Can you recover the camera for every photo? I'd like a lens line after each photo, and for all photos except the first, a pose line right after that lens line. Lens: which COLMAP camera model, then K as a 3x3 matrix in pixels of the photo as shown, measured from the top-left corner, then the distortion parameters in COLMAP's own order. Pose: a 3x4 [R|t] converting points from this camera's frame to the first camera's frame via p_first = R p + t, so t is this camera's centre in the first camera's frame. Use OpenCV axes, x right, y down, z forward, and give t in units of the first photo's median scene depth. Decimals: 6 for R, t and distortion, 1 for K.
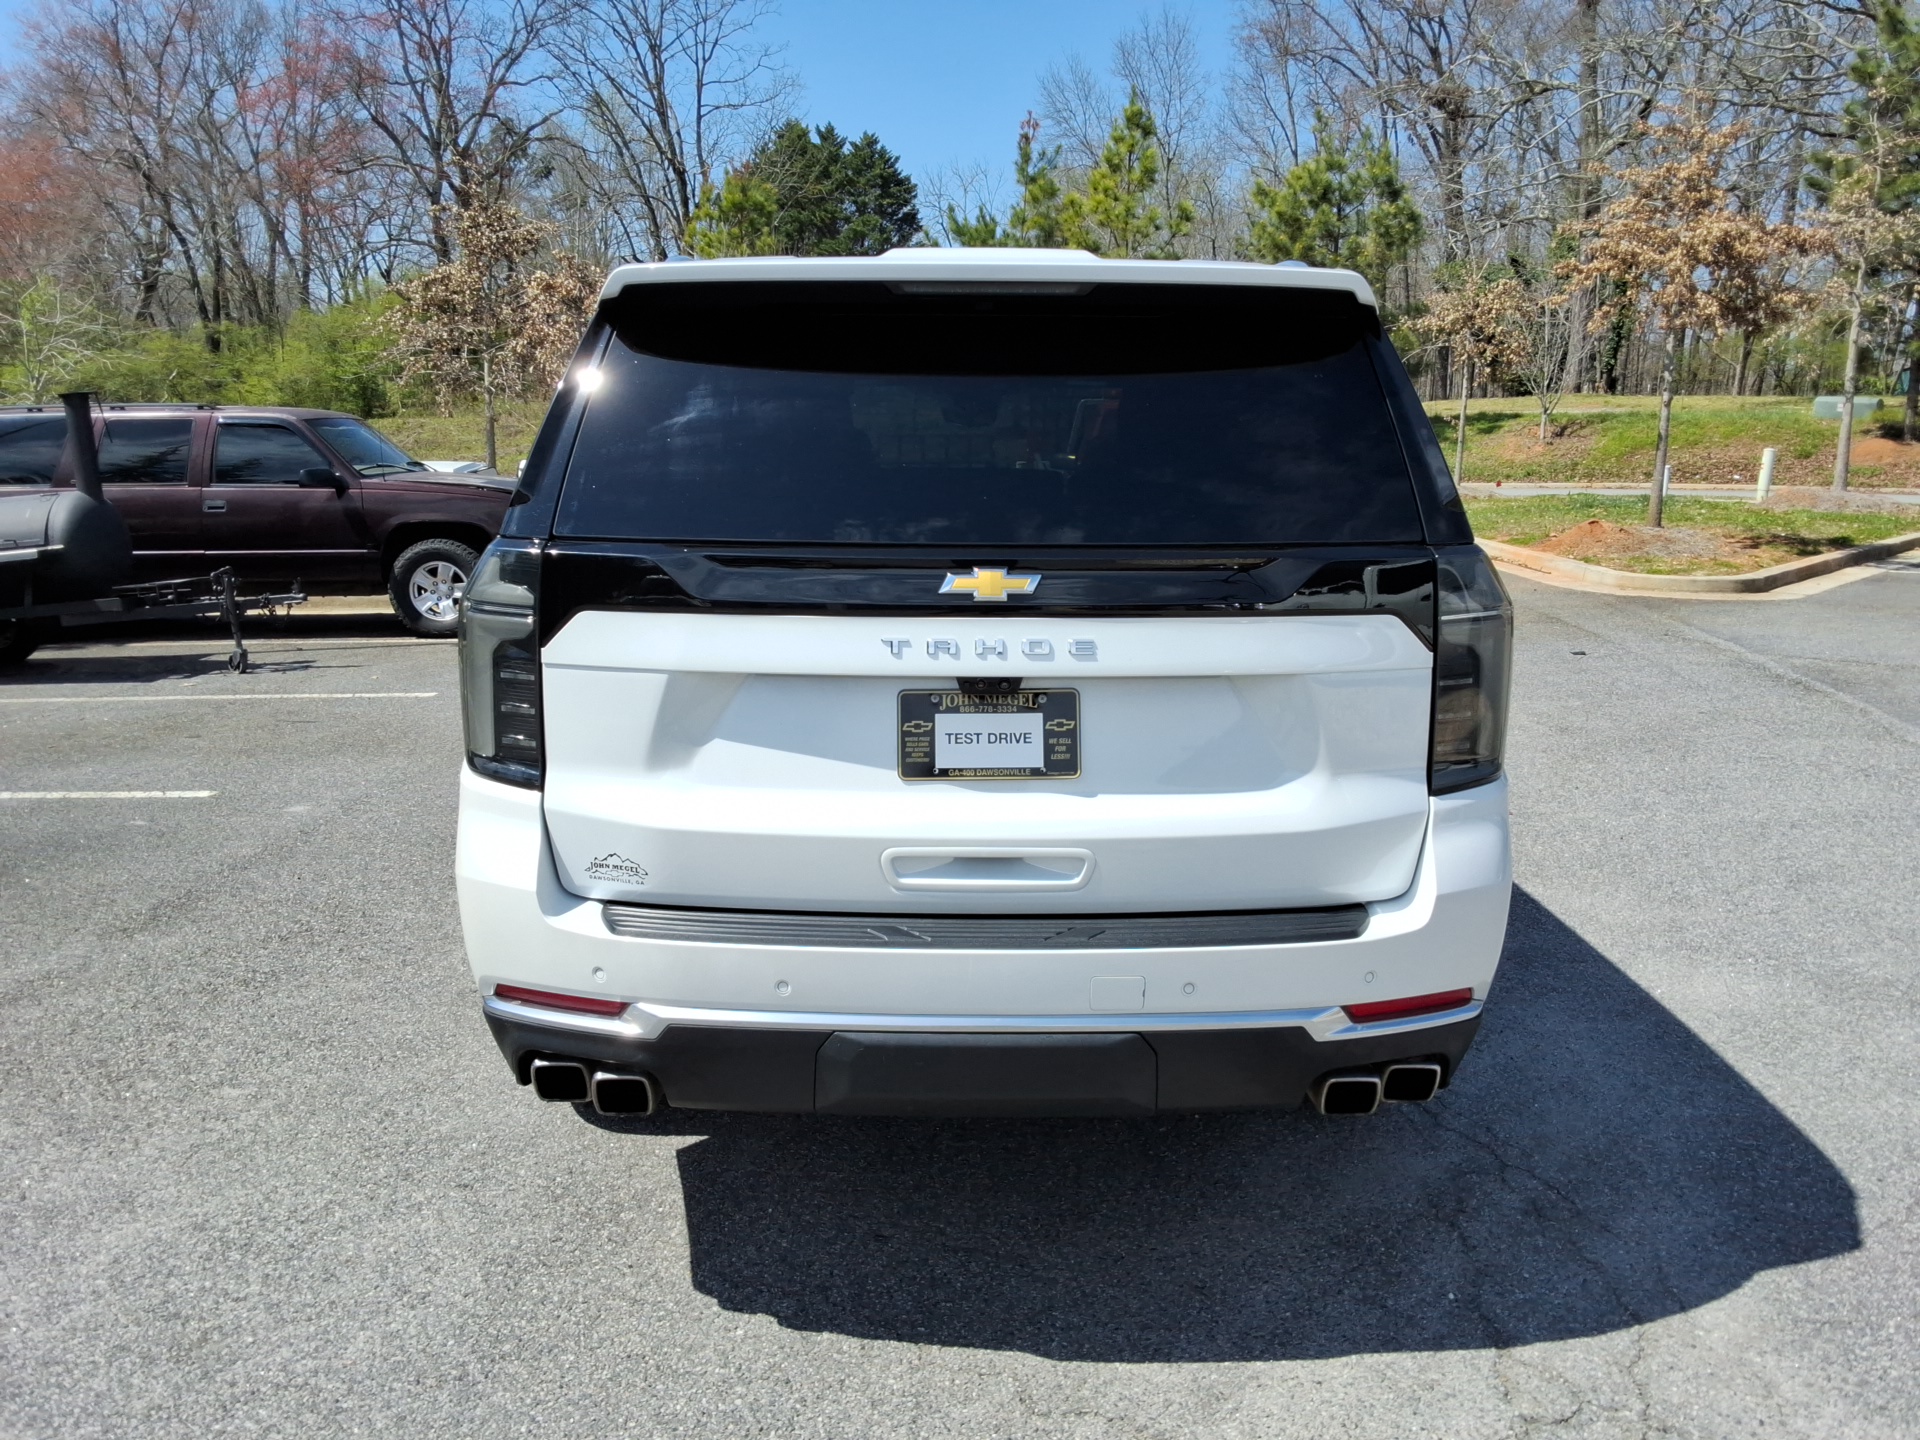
lens RADIAL K [[1544.9, 0, 975.3], [0, 1544.9, 694.9], [0, 0, 1]] dist [0.133541, -0.214177]
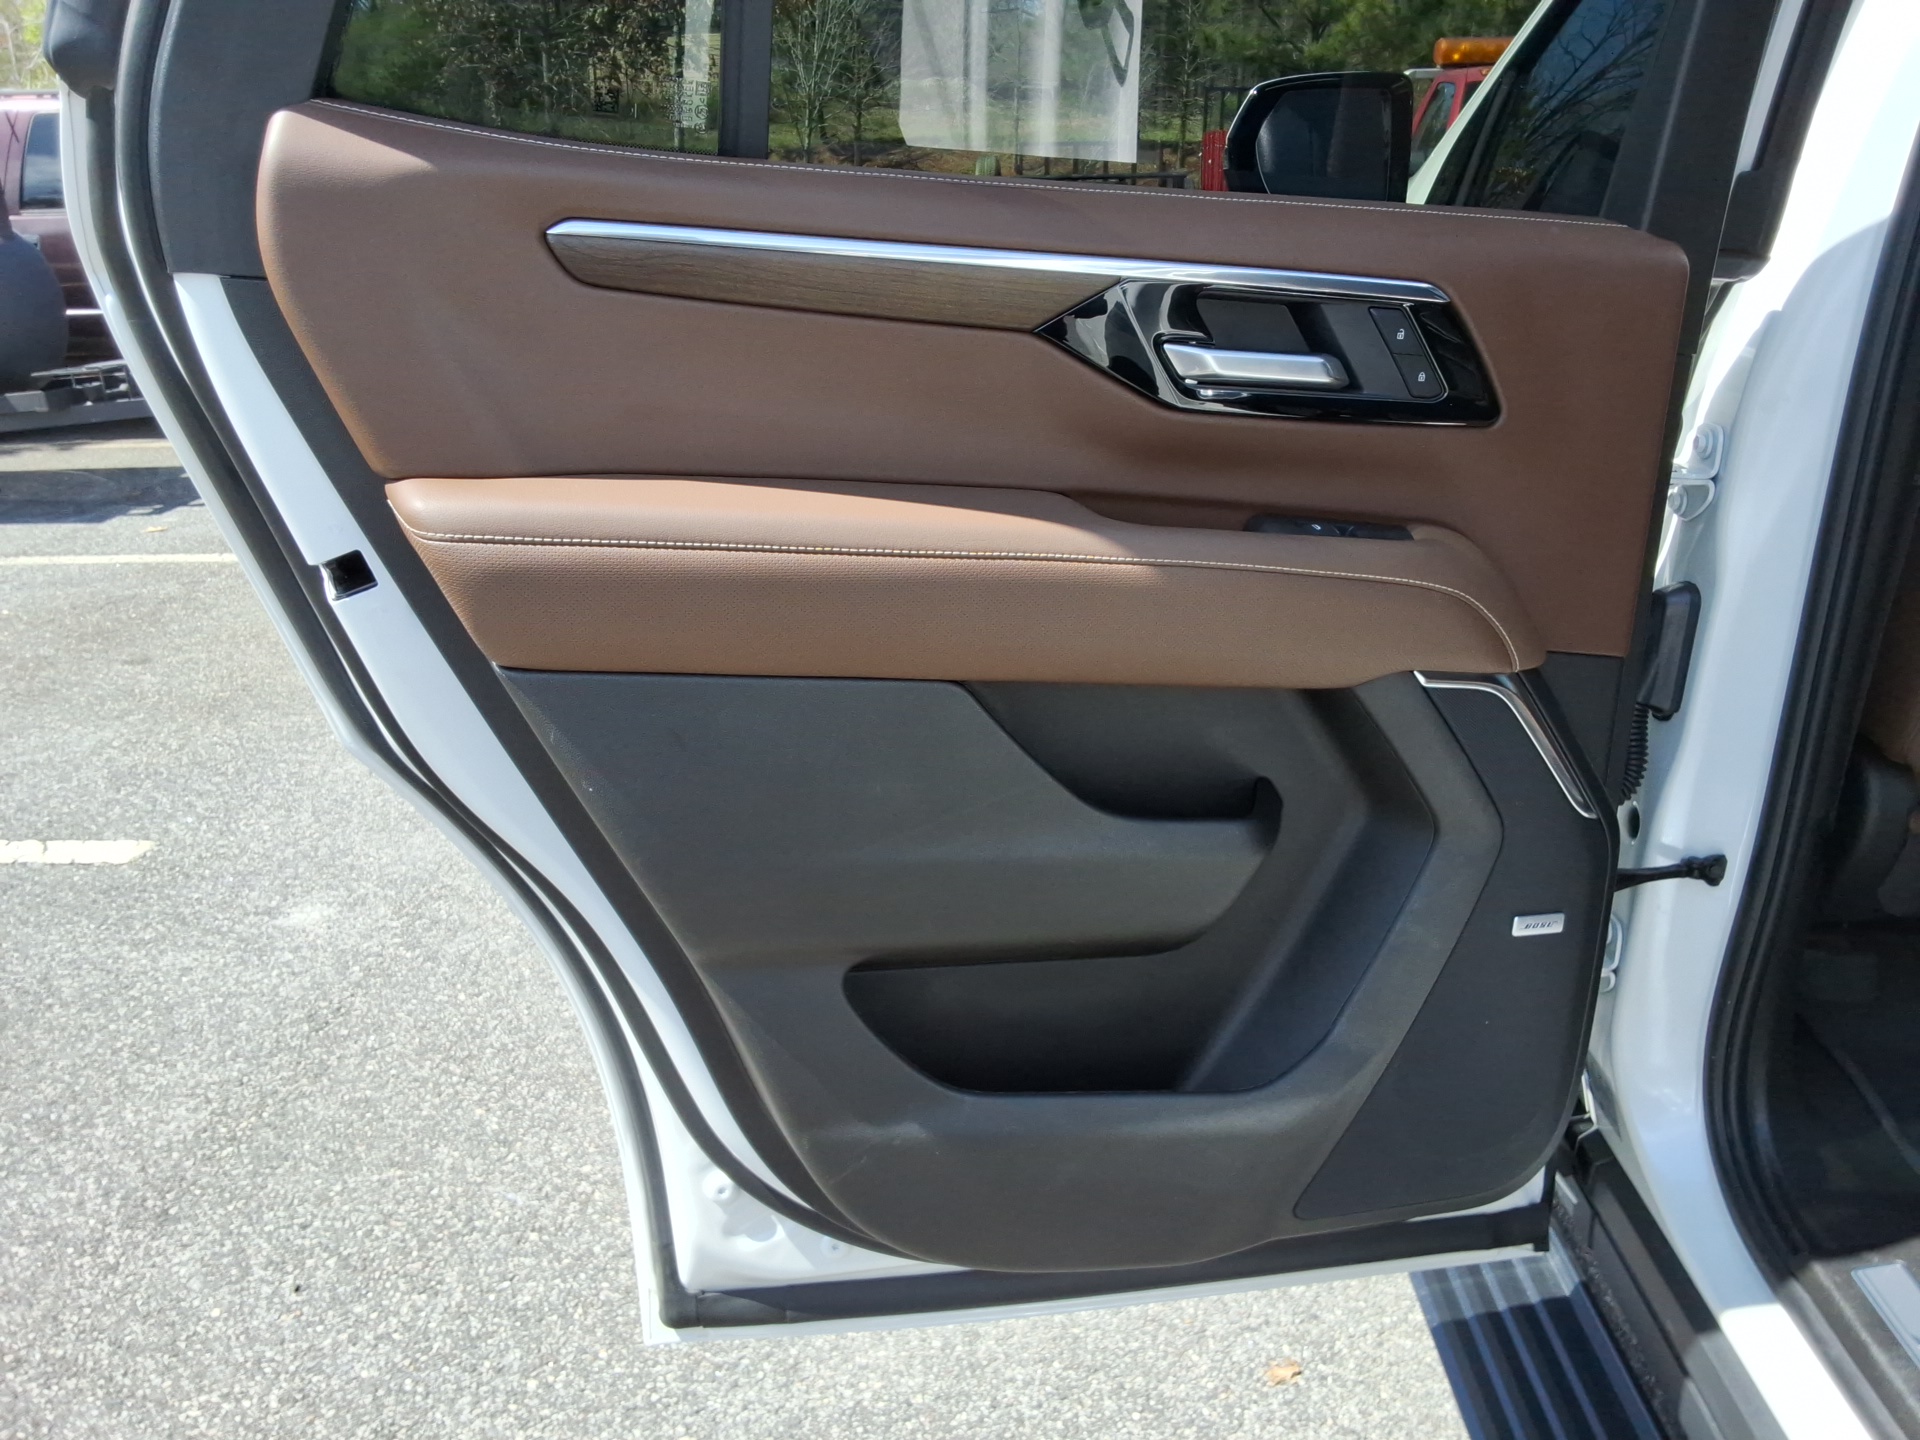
lens RADIAL K [[1538.6, 0, 957.4], [0, 1538.6, 691.2], [0, 0, 1]] dist [0.118763, -0.178461]
pose [[0.999095, 0.009544, -0.041444, -0.055248], [-0.002690, 0.986724, 0.162383, -0.017577], [0.042444, -0.162125, 0.985857, 0.142055]]
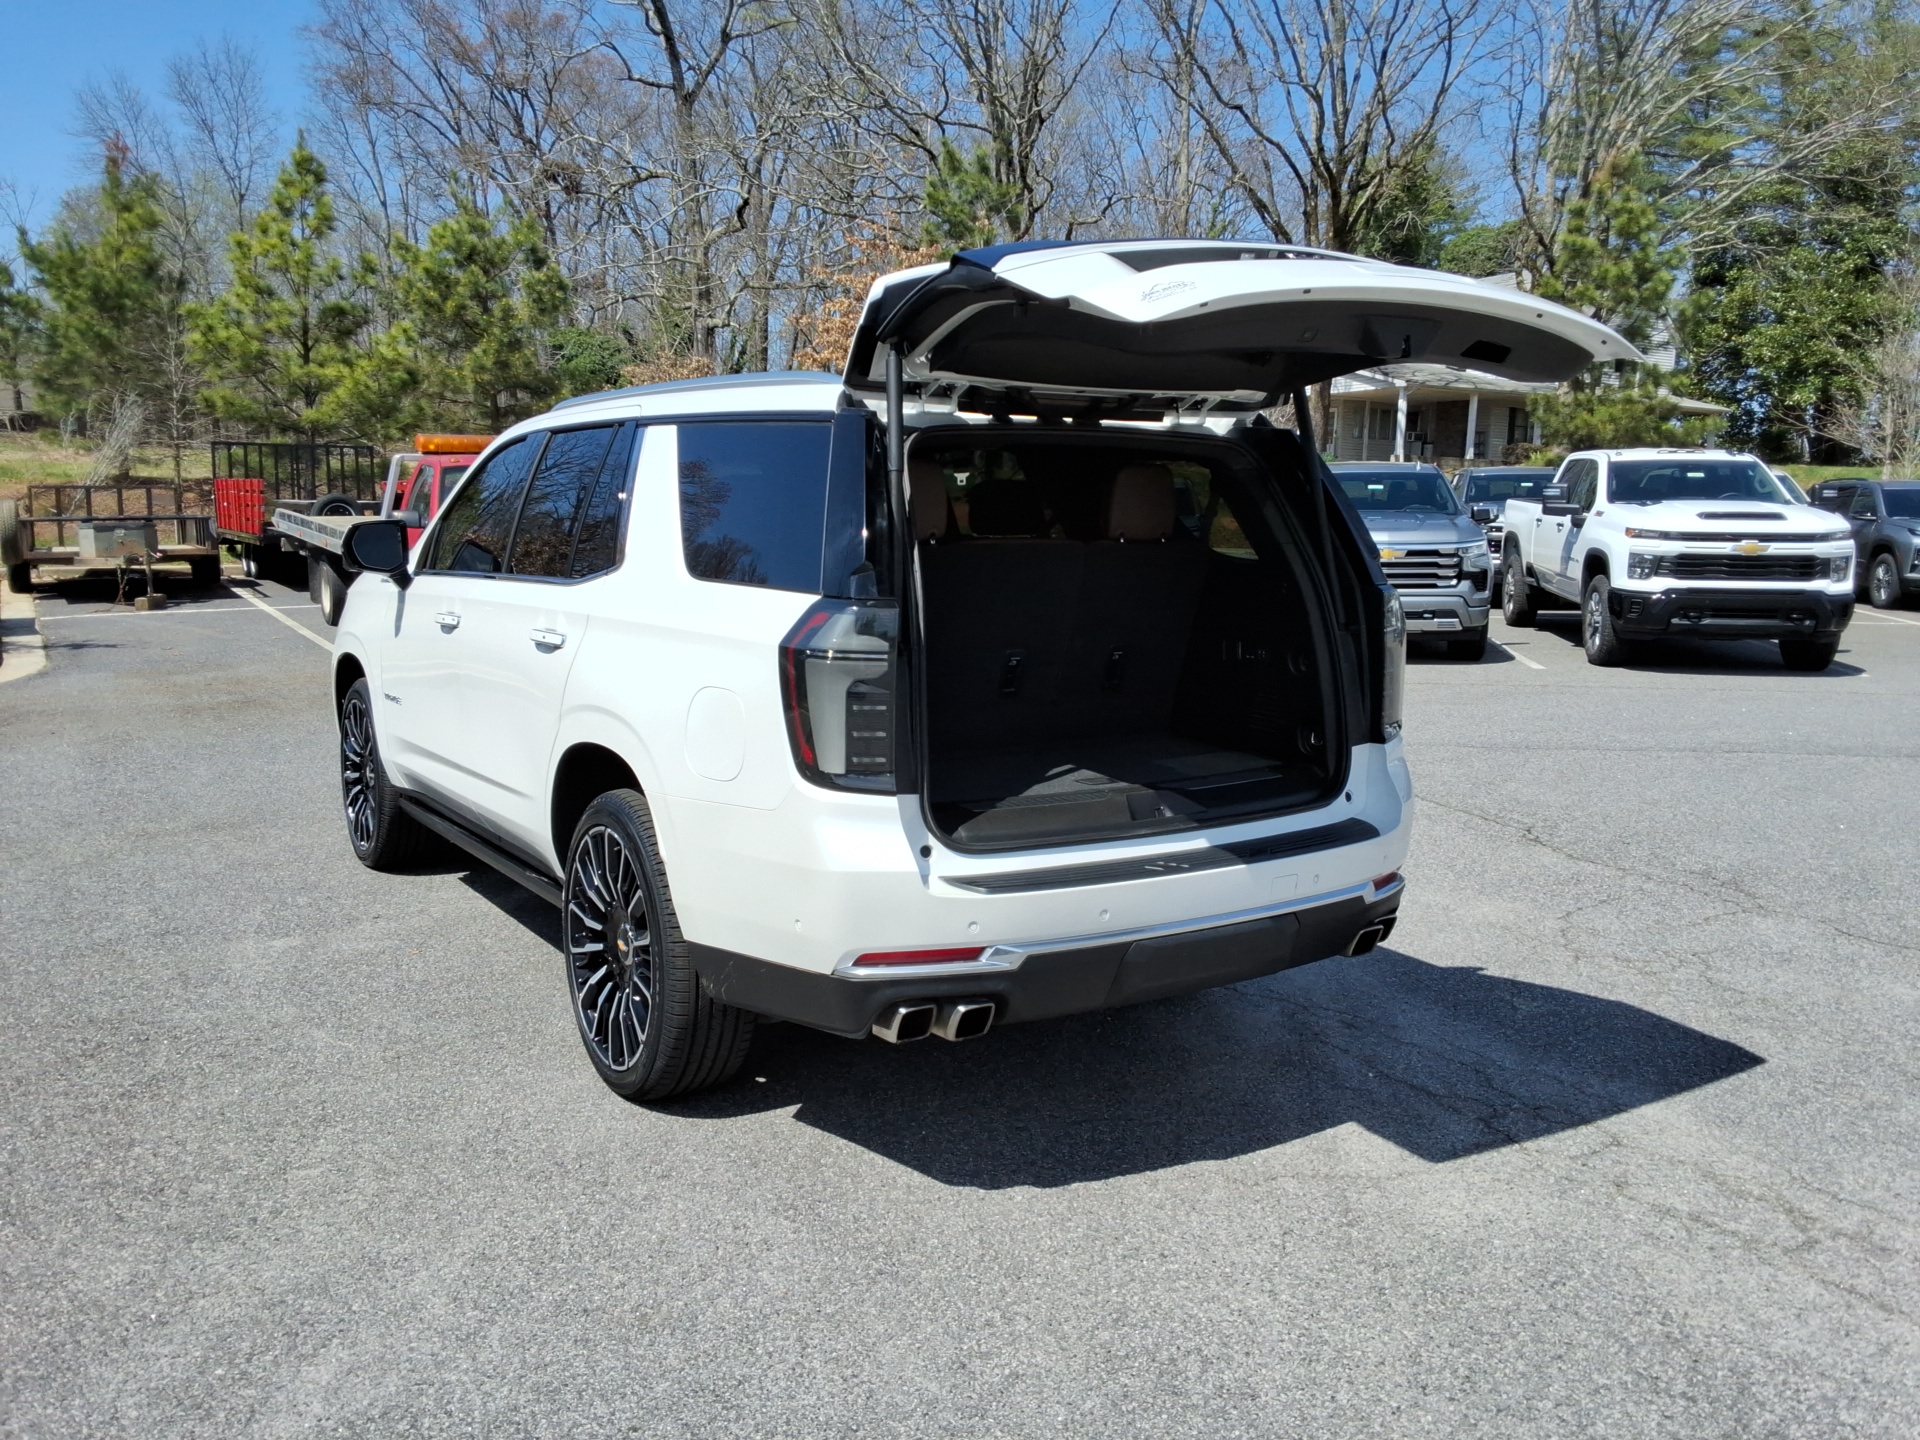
lens RADIAL K [[1544.9, 0, 975.3], [0, 1544.9, 694.9], [0, 0, 1]] dist [0.133541, -0.214177]
pose [[0.842039, -0.065289, 0.535451, -0.090347], [0.084205, 0.996389, -0.010926, -0.000159], [-0.532804, 0.054288, 0.844496, -0.010977]]
